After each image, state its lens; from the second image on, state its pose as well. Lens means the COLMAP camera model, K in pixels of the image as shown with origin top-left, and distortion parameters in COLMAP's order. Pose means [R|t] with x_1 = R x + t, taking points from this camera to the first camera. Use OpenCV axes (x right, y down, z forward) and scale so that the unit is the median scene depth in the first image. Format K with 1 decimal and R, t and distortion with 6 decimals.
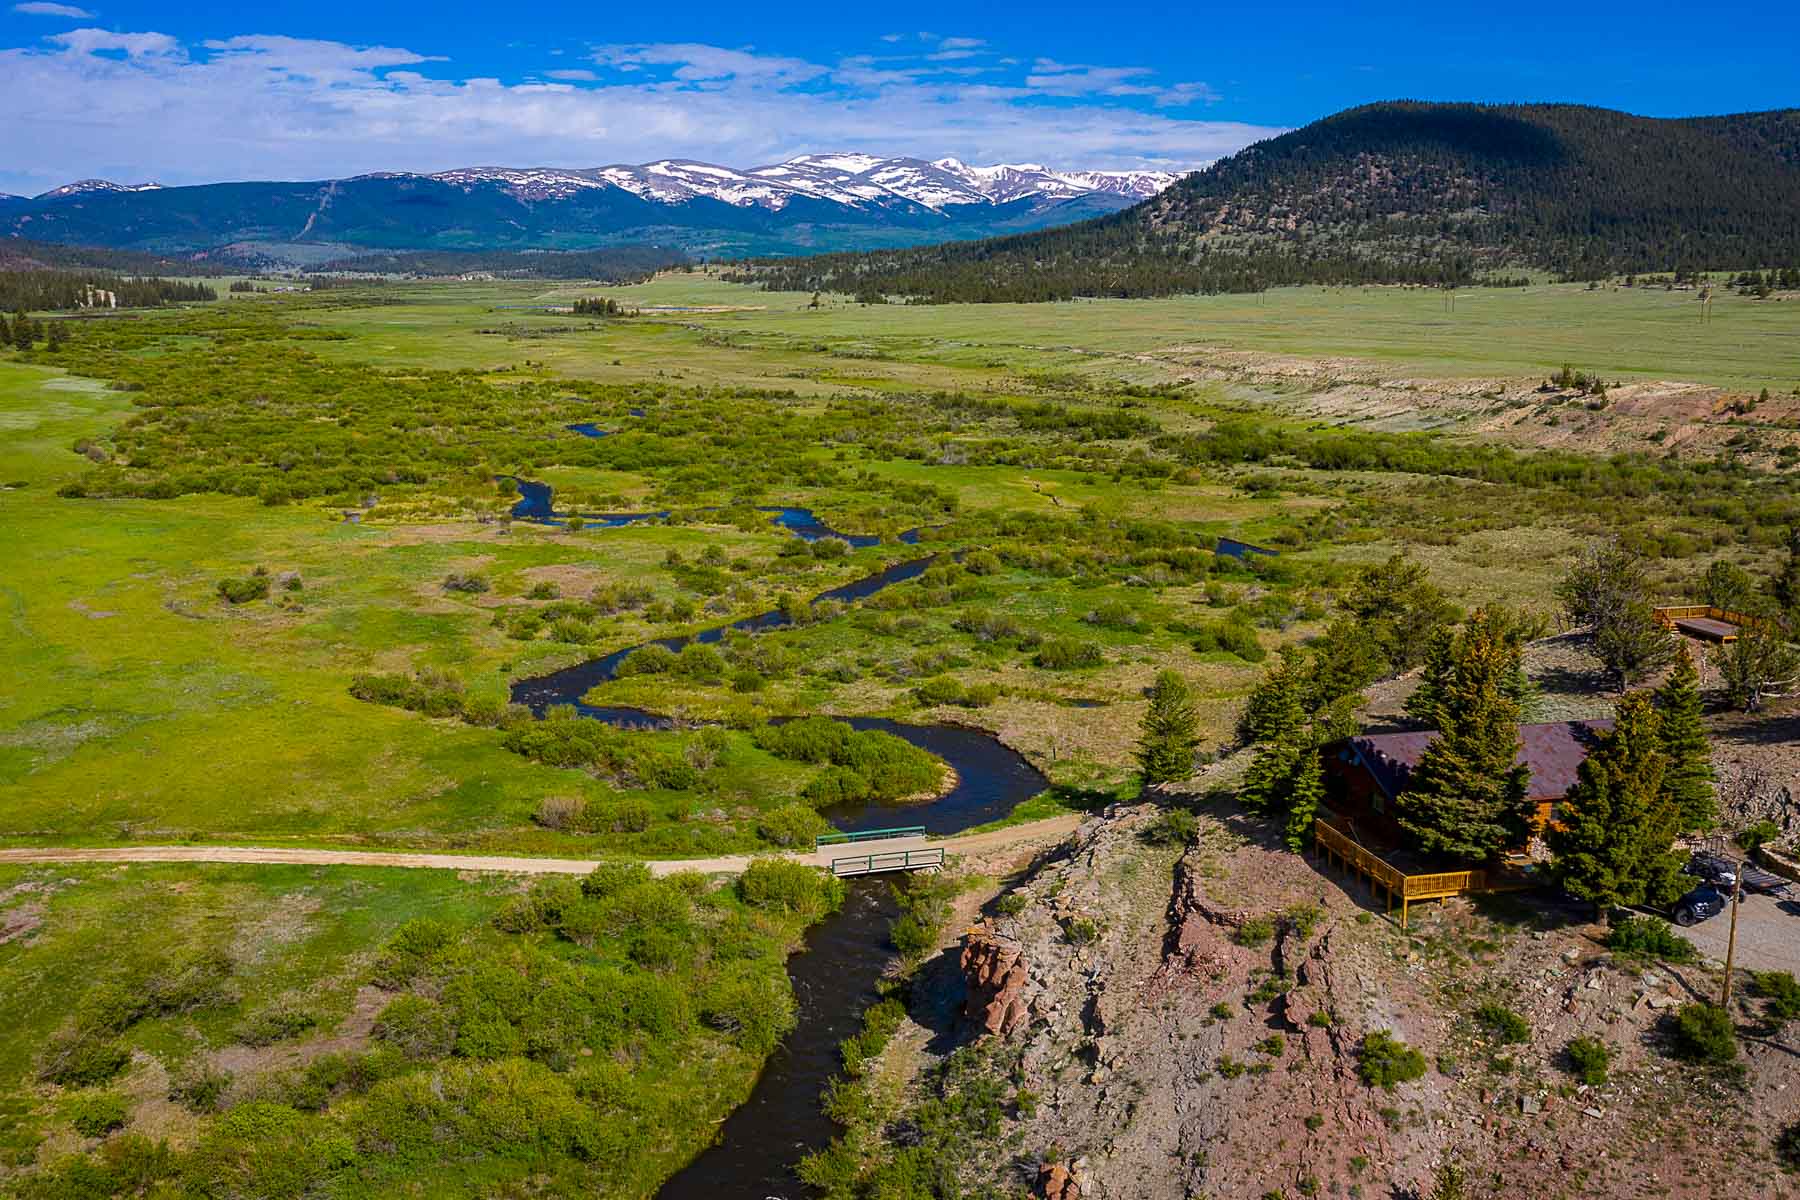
lens RADIAL K [[1676.9, 0, 898.9], [0, 1676.9, 601.9], [0, 0, 1]] dist [-0.015462, 0.000000]
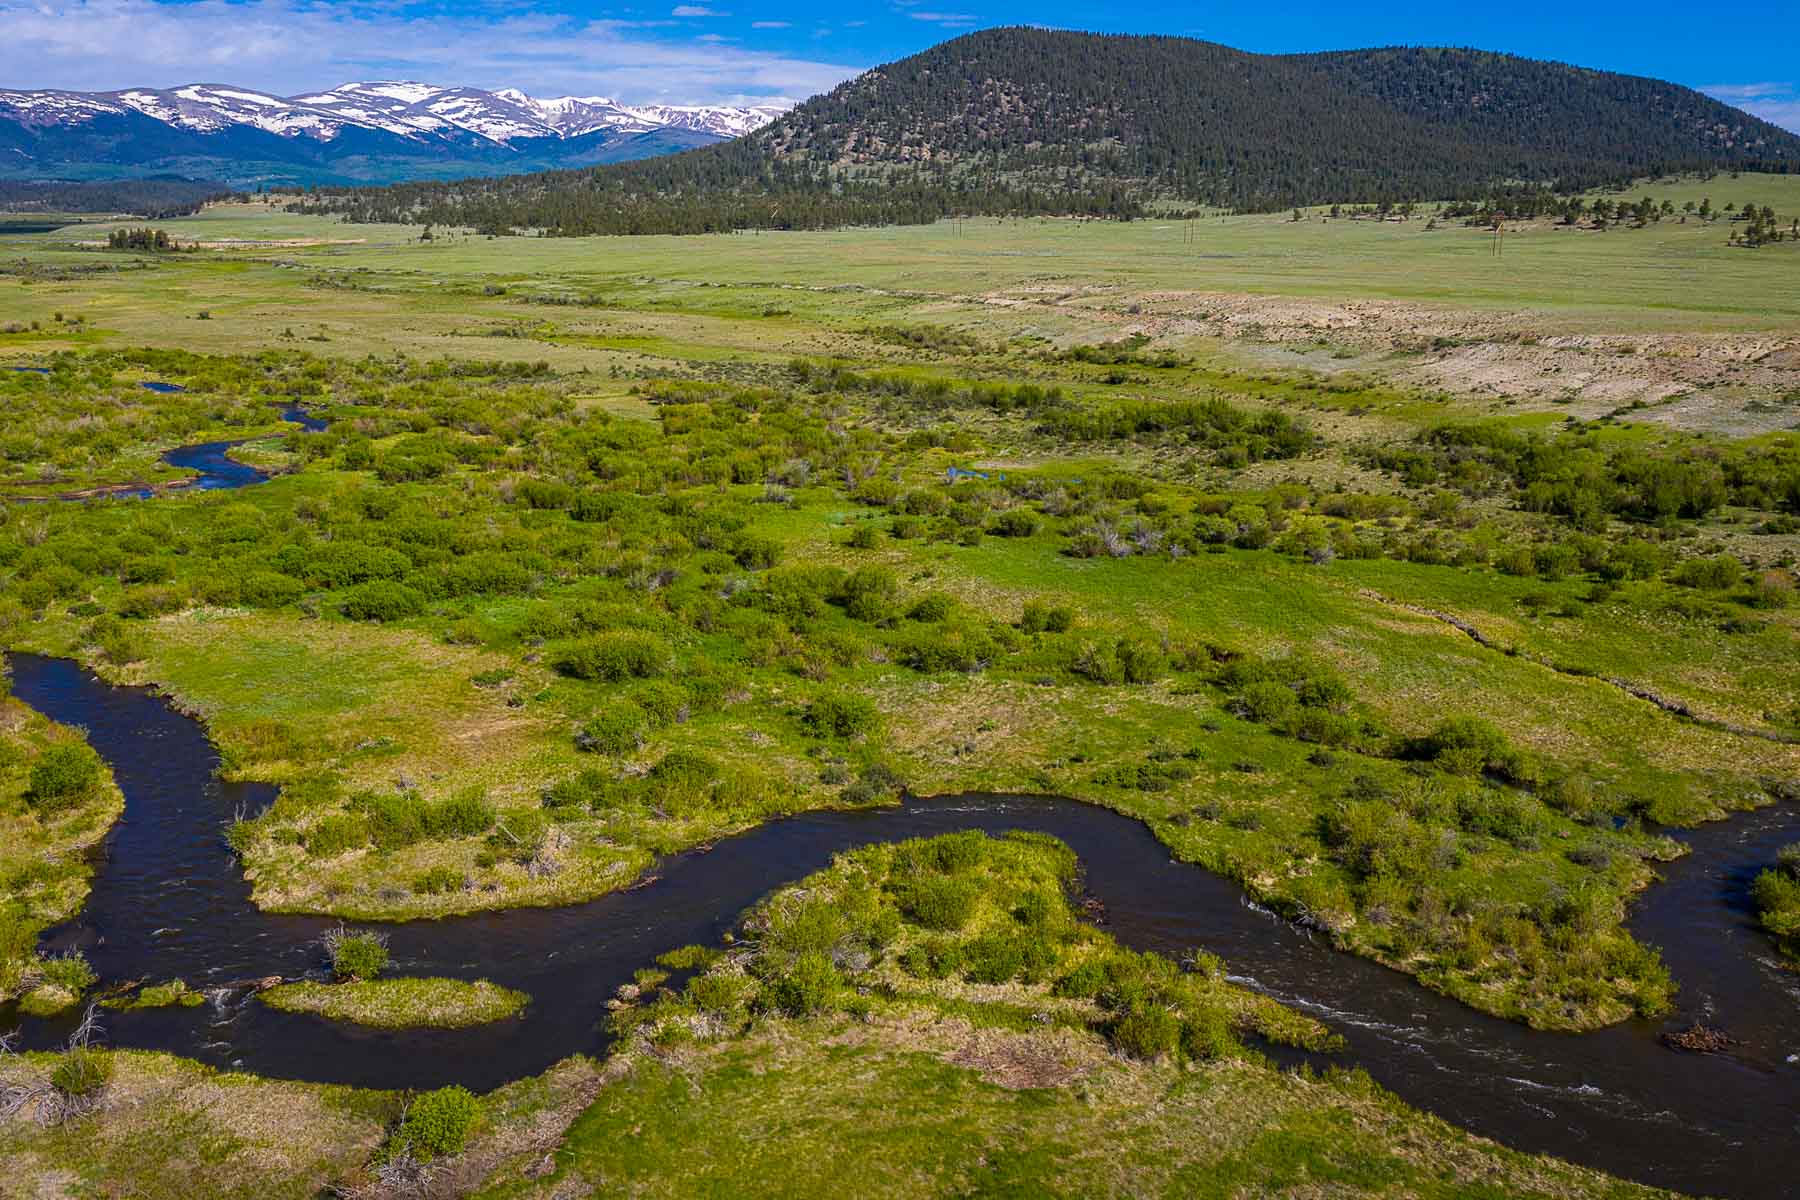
lens RADIAL K [[1676.9, 0, 900.5], [0, 1676.9, 607.8], [0, 0, 1]] dist [-0.015462, 0.000000]
pose [[0.968592, -0.052390, 0.243075, -0.048044], [0.042987, 0.998114, 0.043832, -0.031324], [-0.244913, -0.032006, 0.969017, 0.203319]]
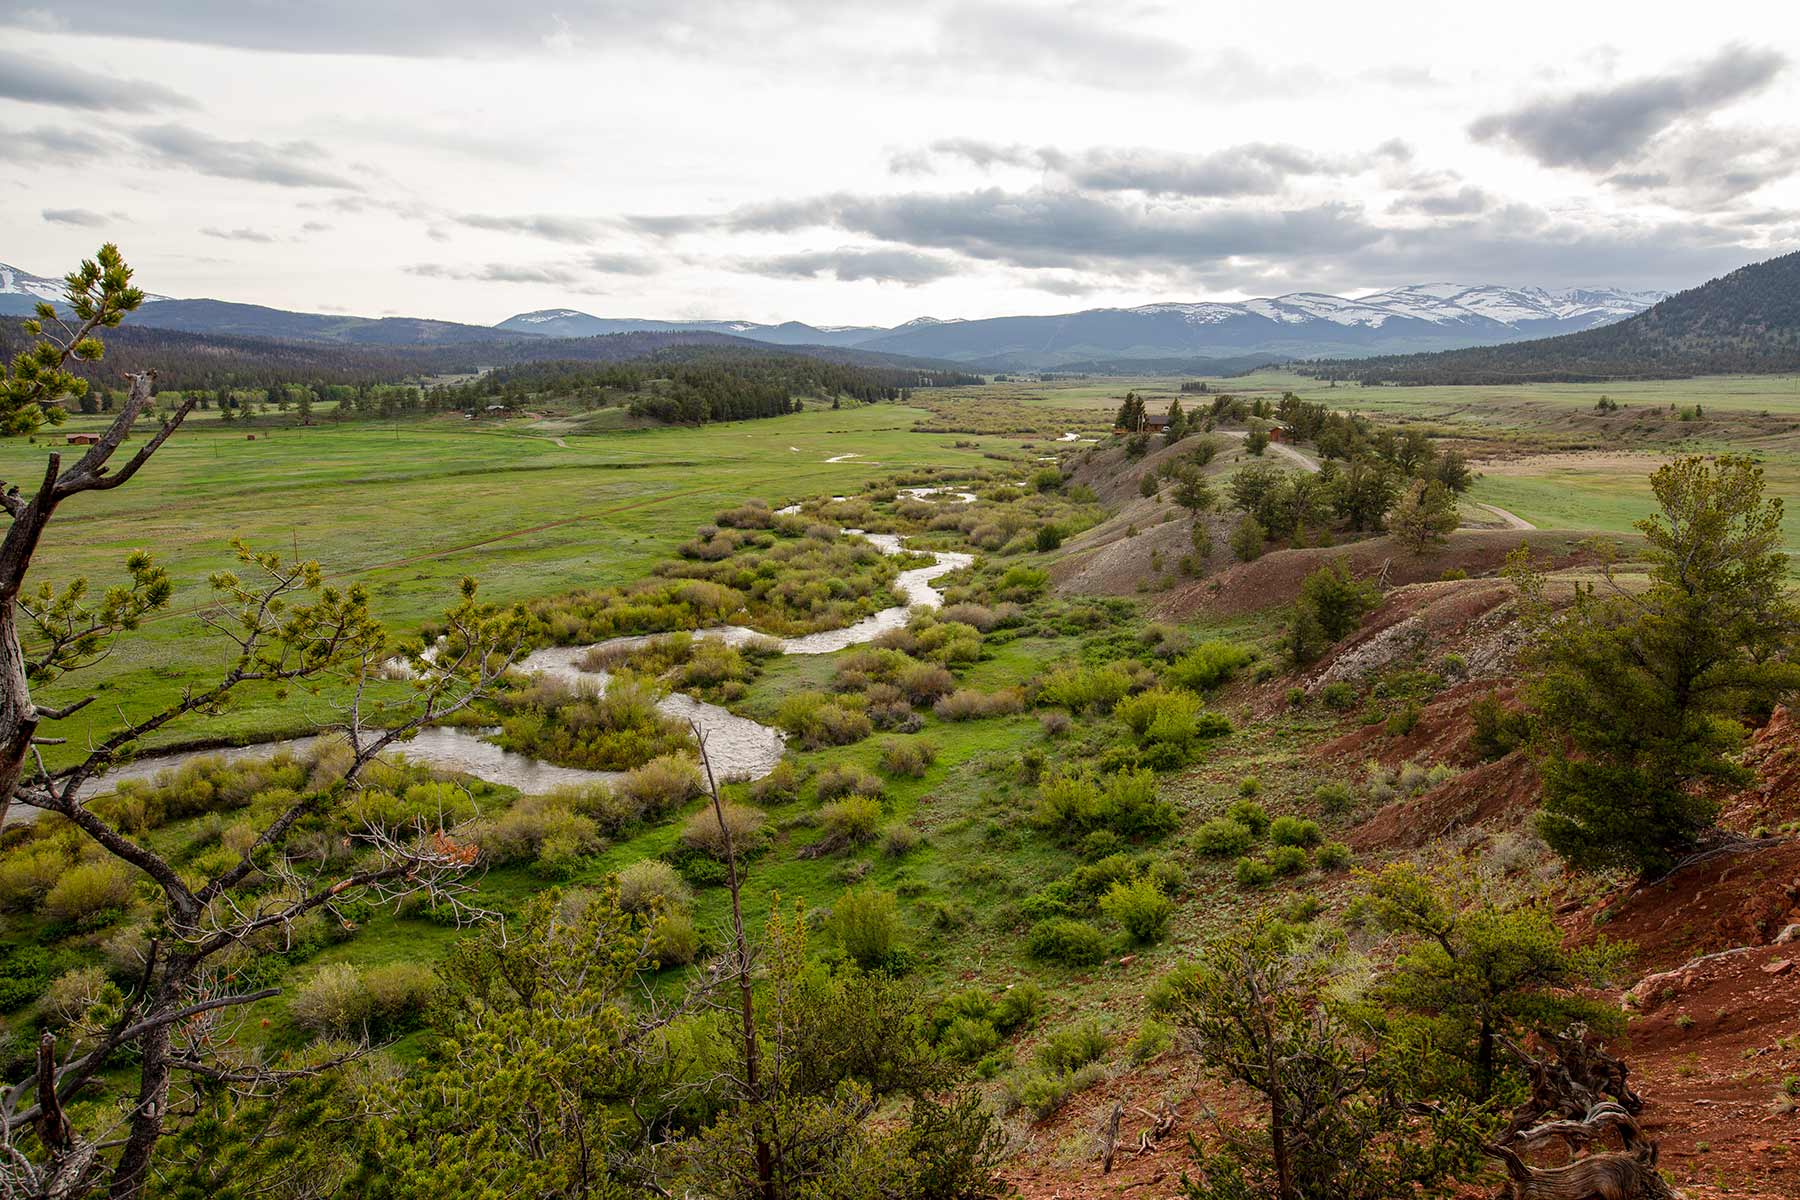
lens RADIAL K [[1145.9, 0, 891.3], [0, 1145.9, 592.7], [0, 0, 1]] dist [0.009254, -0.001809]
pose [[0.892372, 0.082173, -0.443756, 0.105755], [-0.084813, 0.996299, 0.013937, 0.054561], [0.443259, 0.025199, 0.896039, -0.223335]]
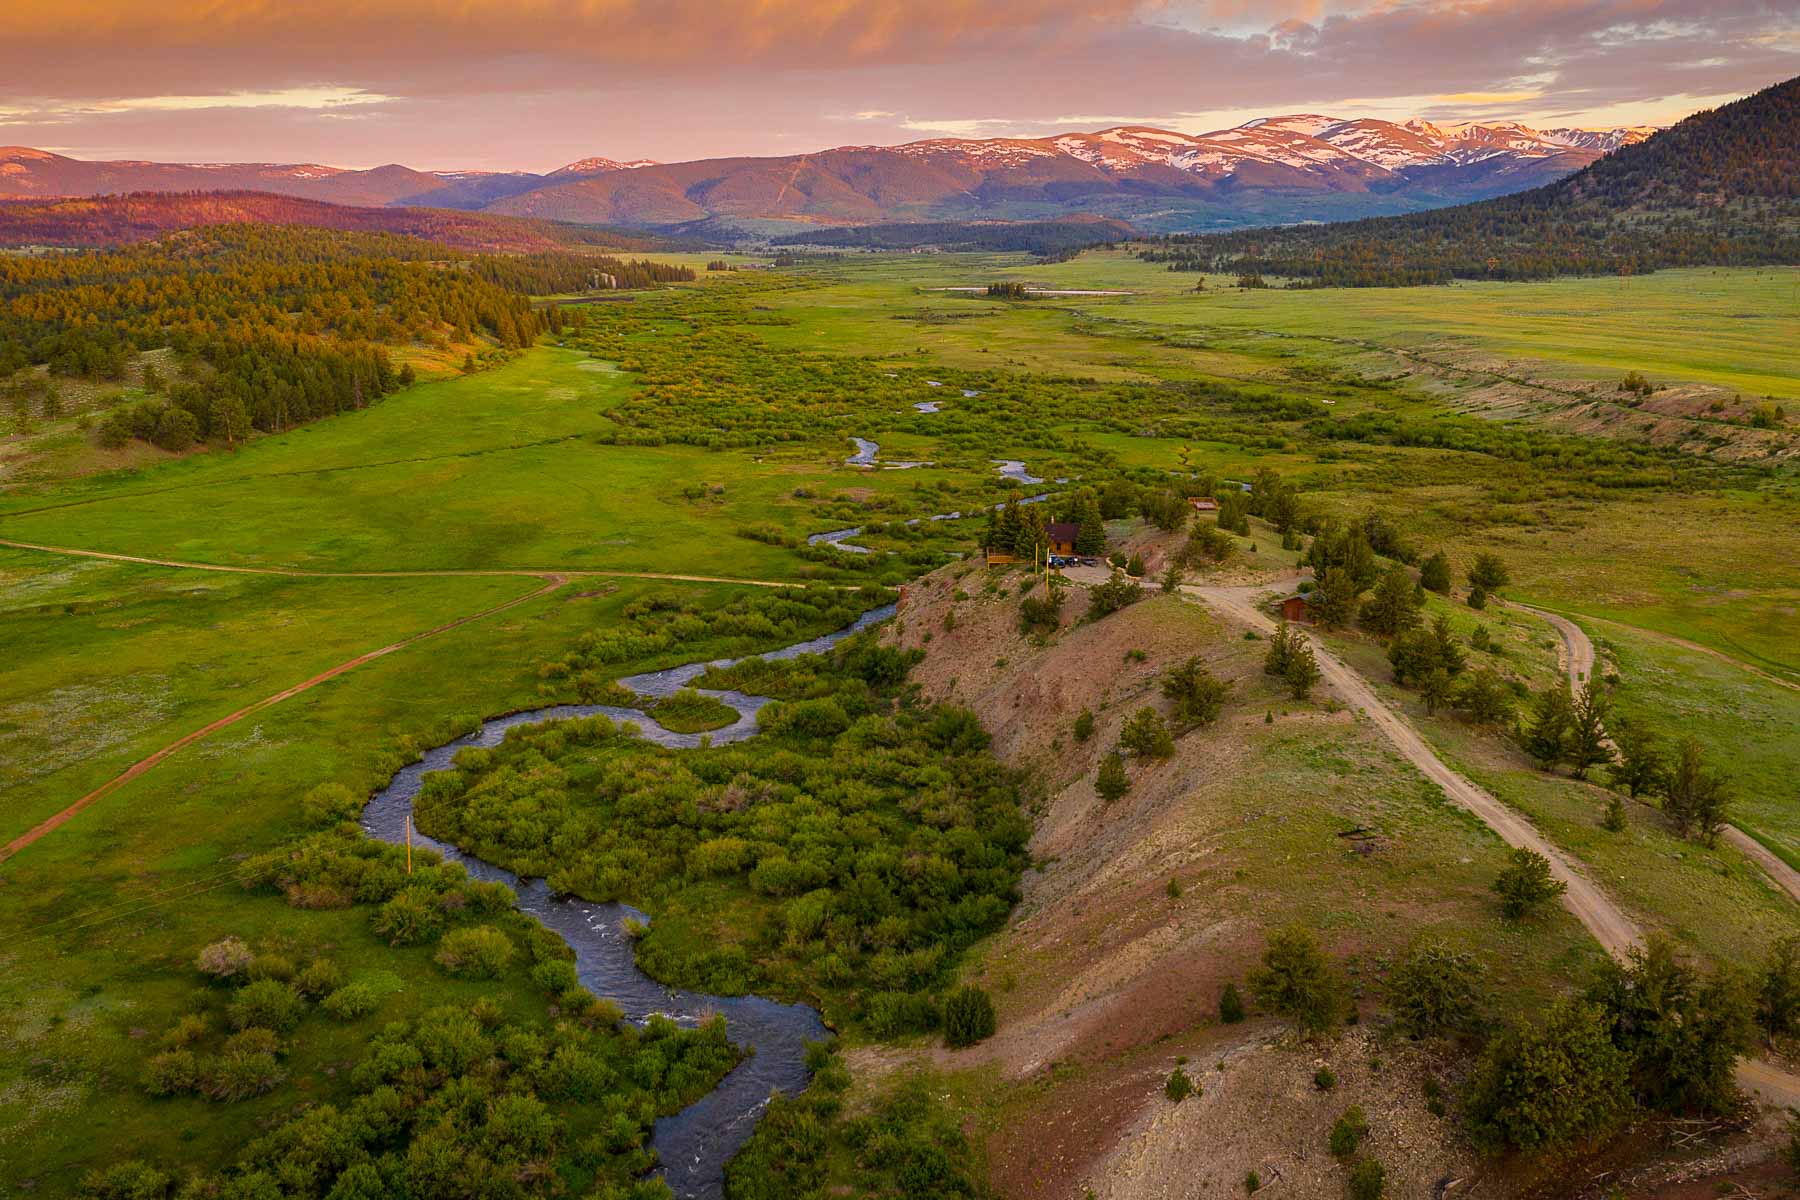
lens RADIAL K [[1676.9, 0, 897.8], [0, 1676.9, 590.6], [0, 0, 1]] dist [-0.015462, 0.000000]
pose [[0.965138, 0.045545, -0.257749, 0.072692], [-0.041889, 0.998929, 0.019661, 0.012109], [0.258368, -0.008178, 0.966012, -0.174438]]
